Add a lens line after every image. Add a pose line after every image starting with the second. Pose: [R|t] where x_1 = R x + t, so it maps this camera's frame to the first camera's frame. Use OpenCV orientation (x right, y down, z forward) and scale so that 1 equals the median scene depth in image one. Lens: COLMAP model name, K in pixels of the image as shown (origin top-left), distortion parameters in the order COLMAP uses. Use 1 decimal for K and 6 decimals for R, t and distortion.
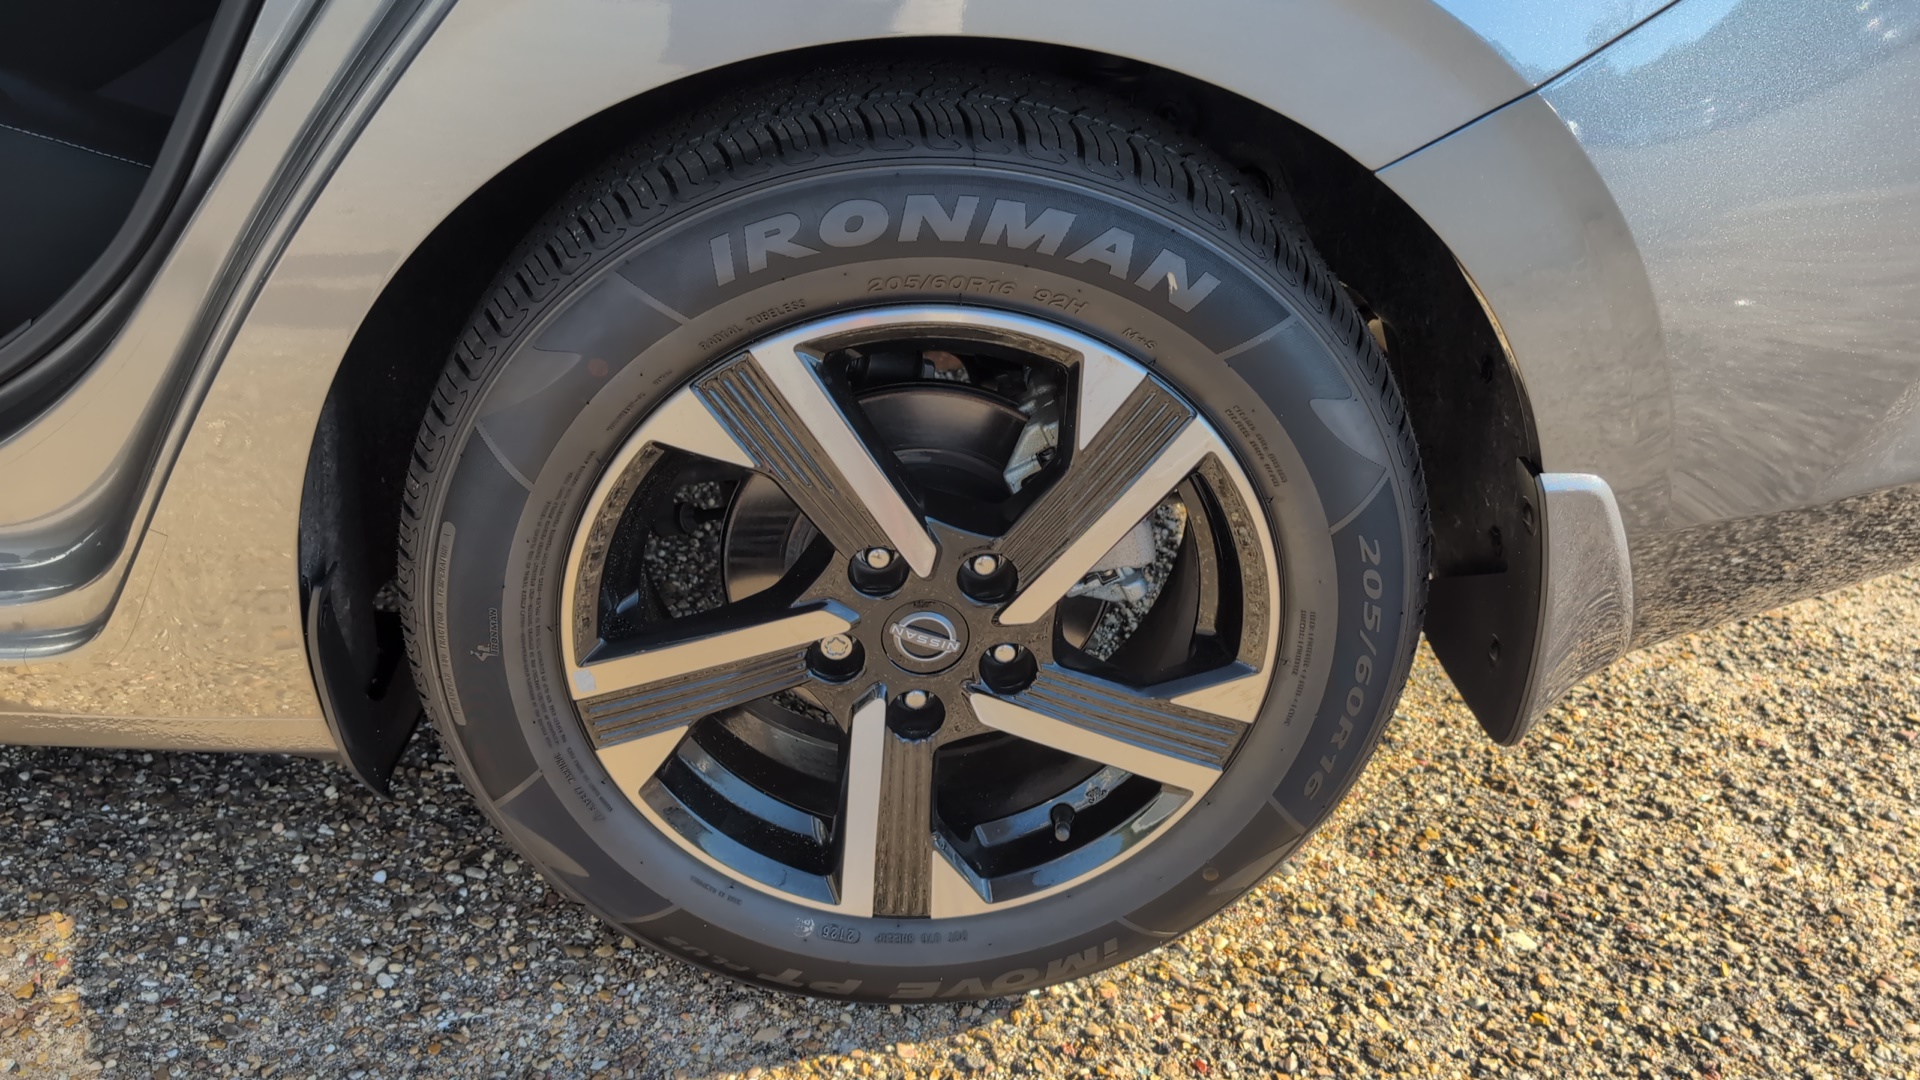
lens RADIAL K [[1606.2, 0, 977.3], [0, 1606.2, 540.2], [0, 0, 1]] dist [0.036124, -0.045042]
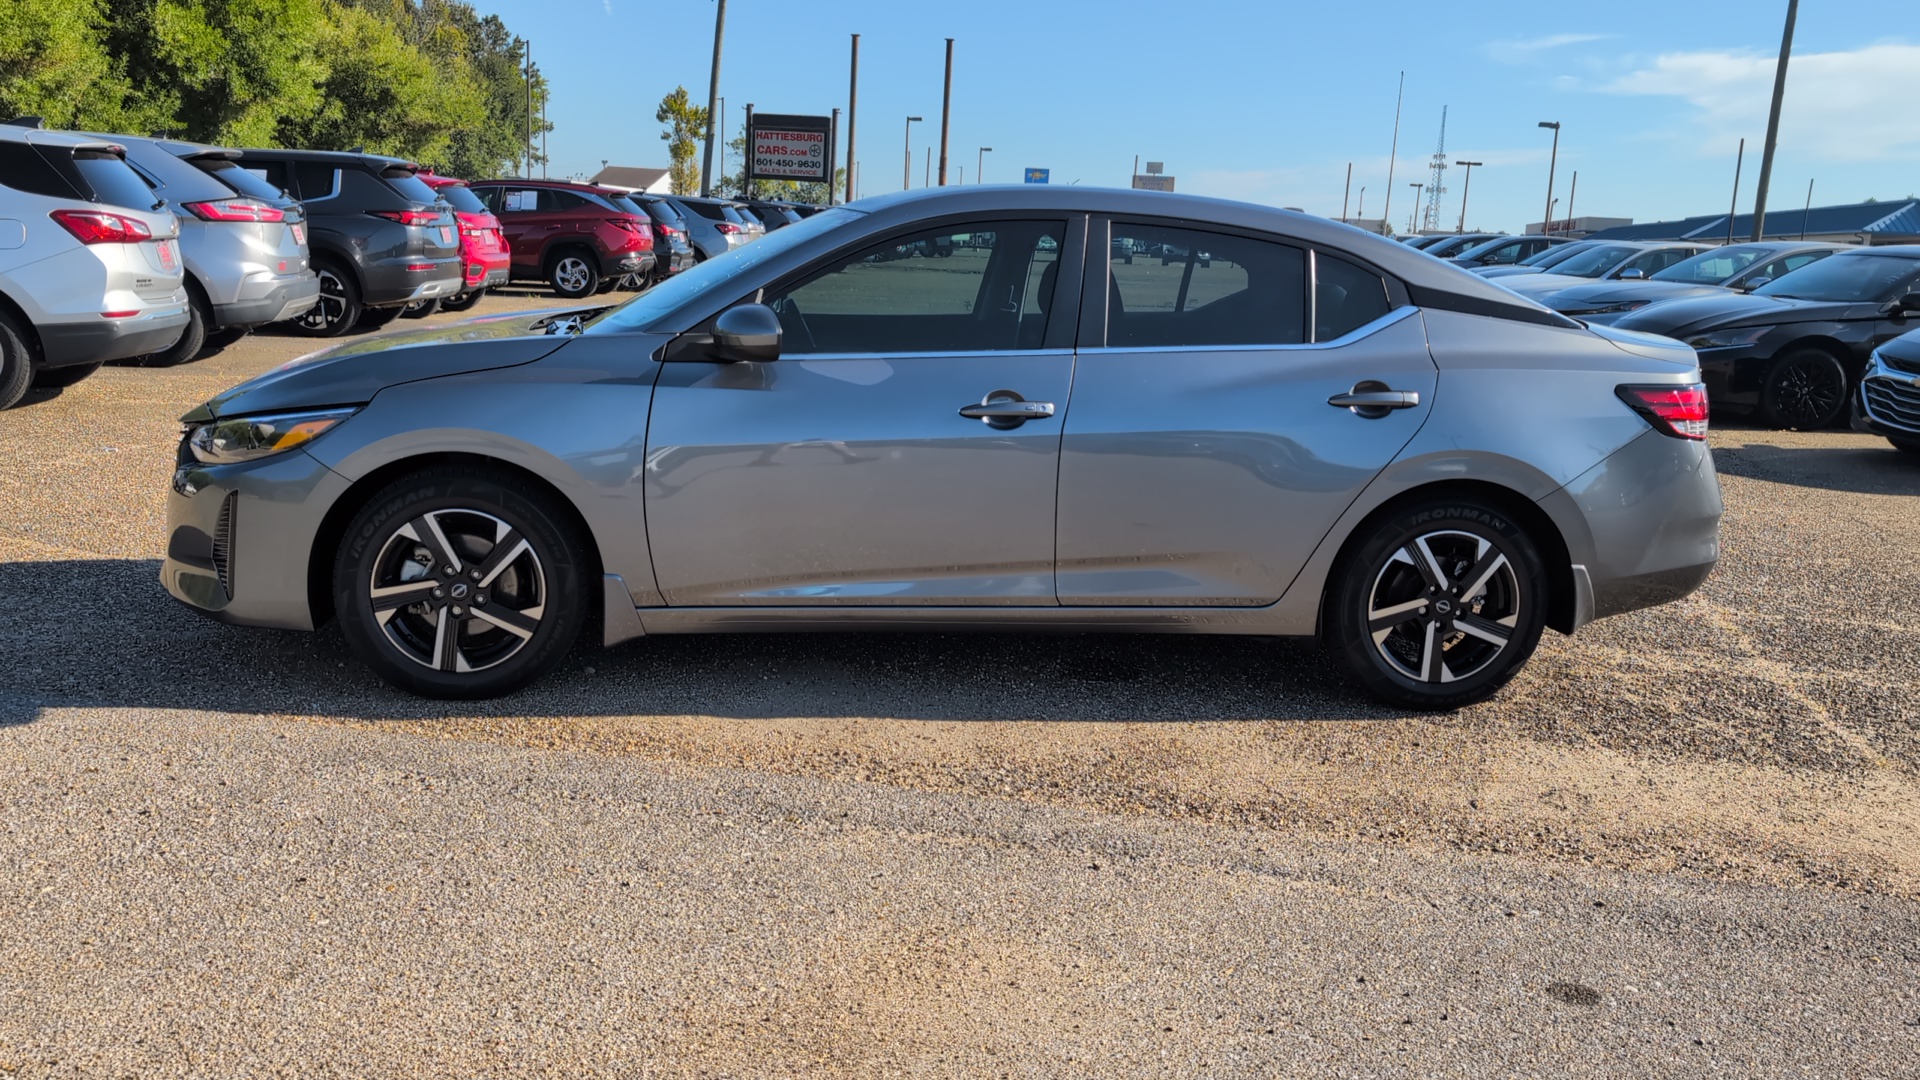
lens RADIAL K [[1606.2, 0, 964.7], [0, 1606.2, 546.2], [0, 0, 1]] dist [0.036124, -0.045042]
pose [[0.999271, -0.019001, 0.033099, -1.588746], [0.028534, 0.947893, -0.317308, 1.353722], [-0.025345, 0.318021, 0.947745, -3.469741]]
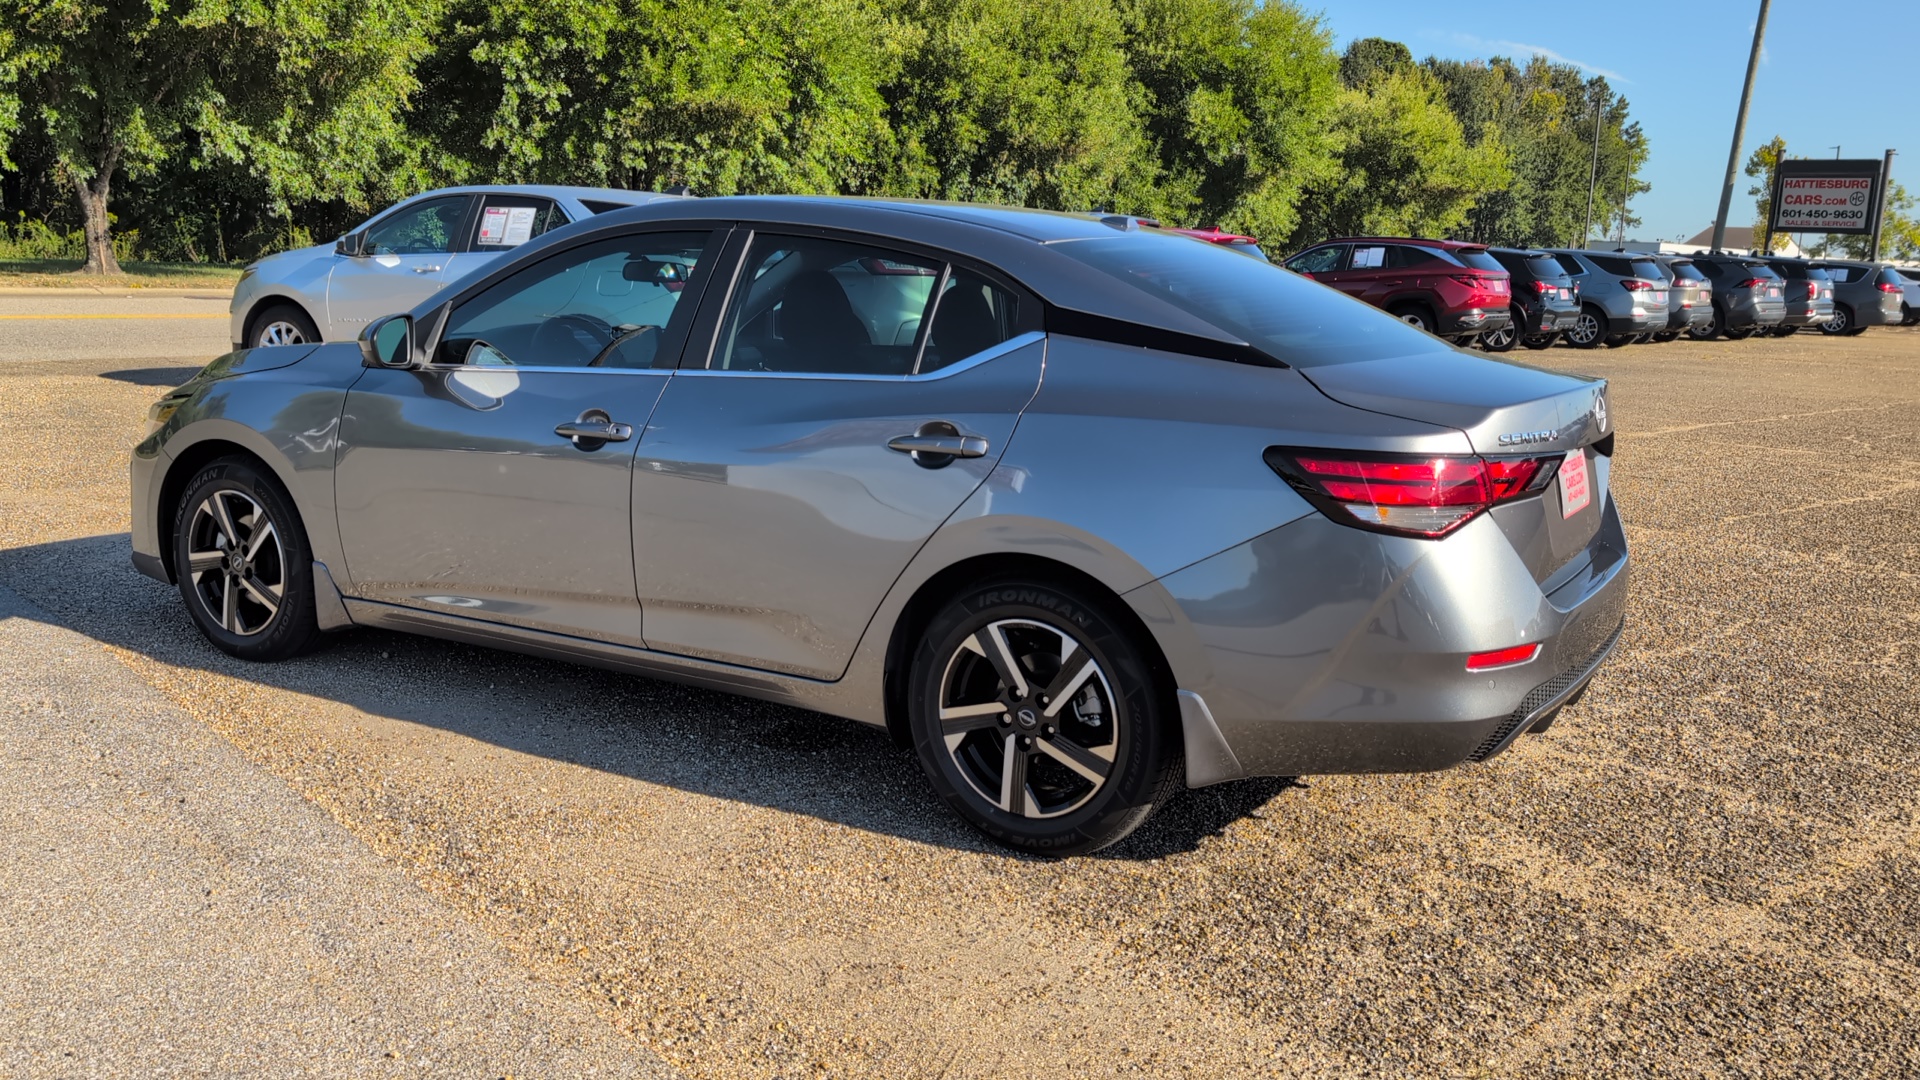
lens RADIAL K [[1606.2, 0, 961.4], [0, 1606.2, 548.8], [0, 0, 1]] dist [0.036124, -0.045042]
pose [[0.819757, 0.077726, -0.567412, 1.885432], [-0.275198, 0.922330, -0.271244, 0.739743], [0.502258, 0.378505, 0.777477, -2.029427]]
